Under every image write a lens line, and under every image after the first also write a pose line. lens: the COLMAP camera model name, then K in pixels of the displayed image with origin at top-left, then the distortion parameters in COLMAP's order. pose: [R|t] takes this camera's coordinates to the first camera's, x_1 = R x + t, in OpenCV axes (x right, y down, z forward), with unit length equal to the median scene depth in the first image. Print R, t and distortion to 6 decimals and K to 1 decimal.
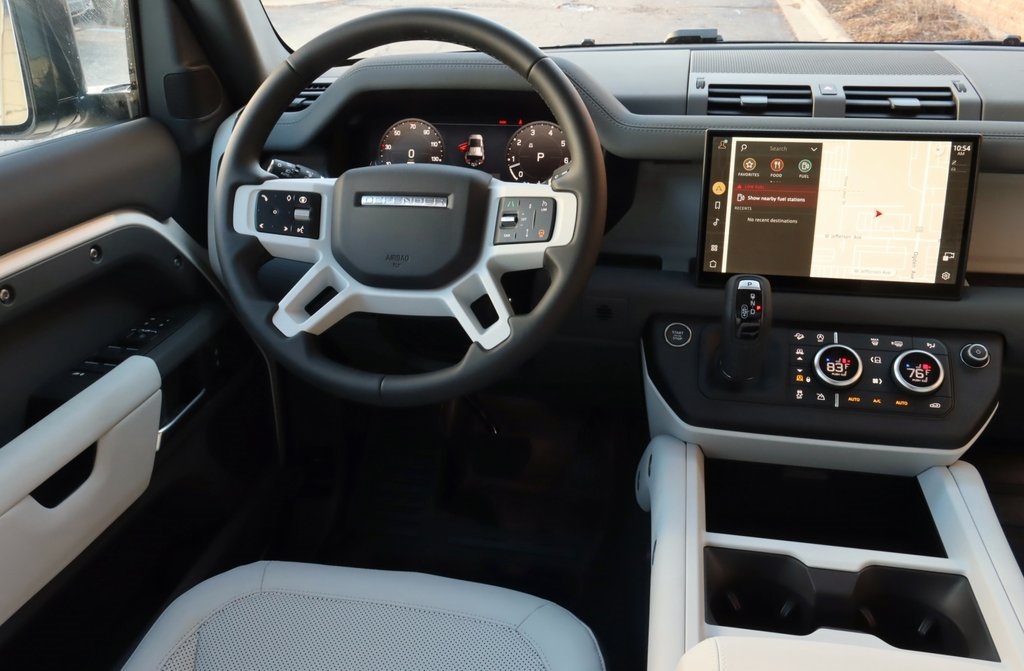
lens RADIAL K [[830.6, 0, 513.1], [0, 830.6, 333.2], [0, 0, 1]] dist [-0.006598, 0.004946]
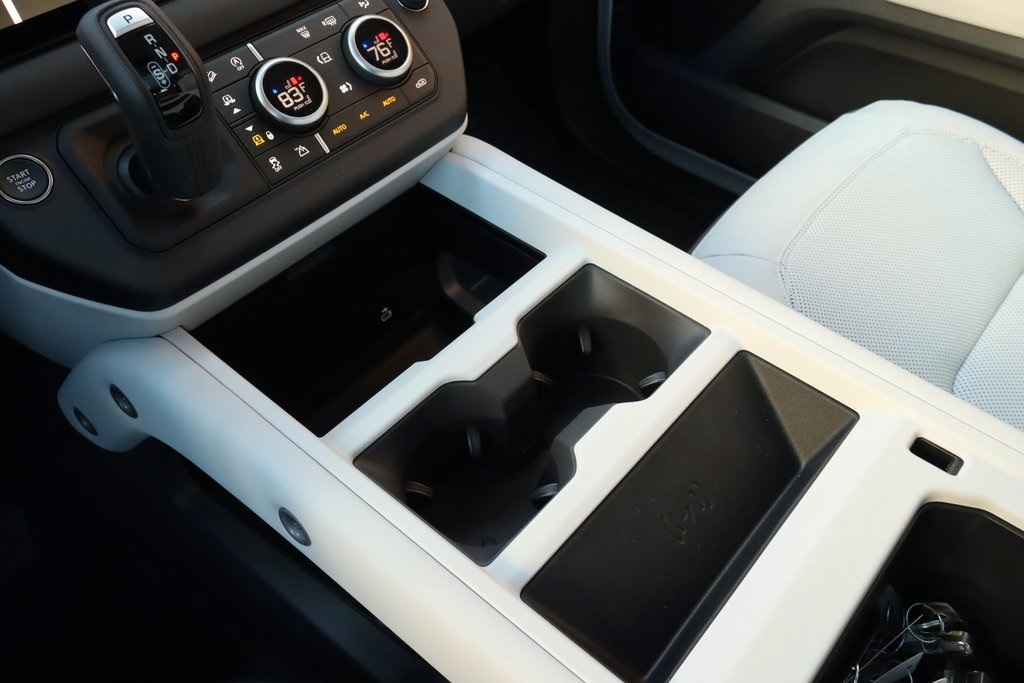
lens RADIAL K [[843.0, 0, 500.6], [0, 843.0, 362.0], [0, 0, 1]] dist [-0.007790, -0.006370]
pose [[0.494196, -0.637051, 0.591554, -0.036210], [0.362701, 0.769494, 0.525668, -0.081907], [-0.790075, -0.045226, 0.611340, 0.481650]]
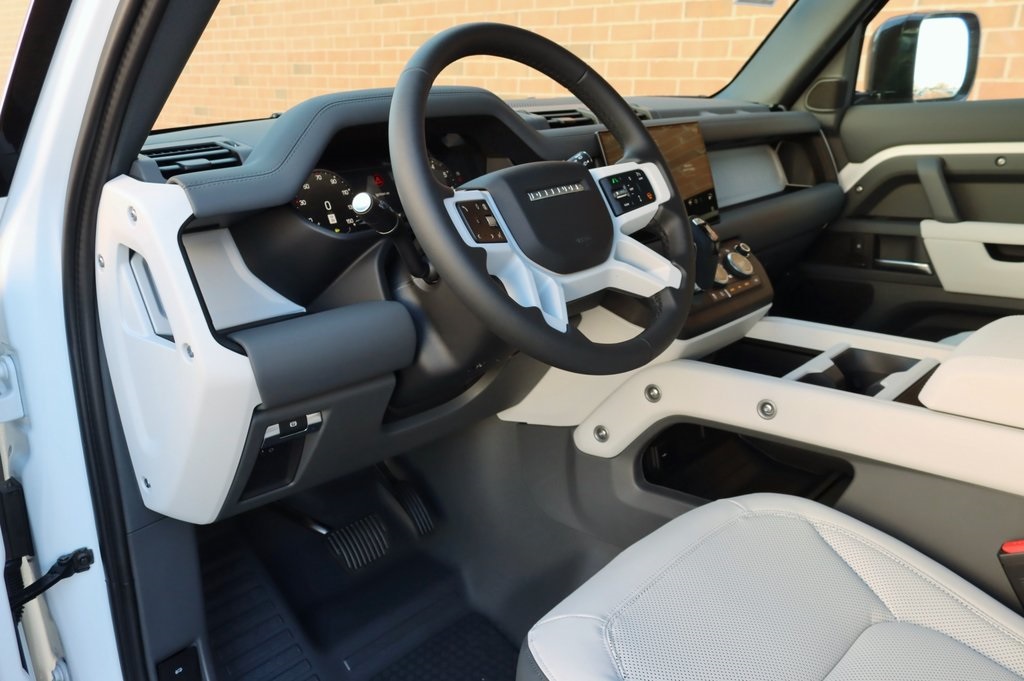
lens RADIAL K [[843.0, 0, 513.3], [0, 843.0, 340.6], [0, 0, 1]] dist [-0.007790, -0.006370]
pose [[0.516764, -0.247415, 0.819598, -1.057724], [0.390271, 0.920154, 0.031701, -0.038255], [-0.762000, 0.303484, 0.572061, 0.467668]]
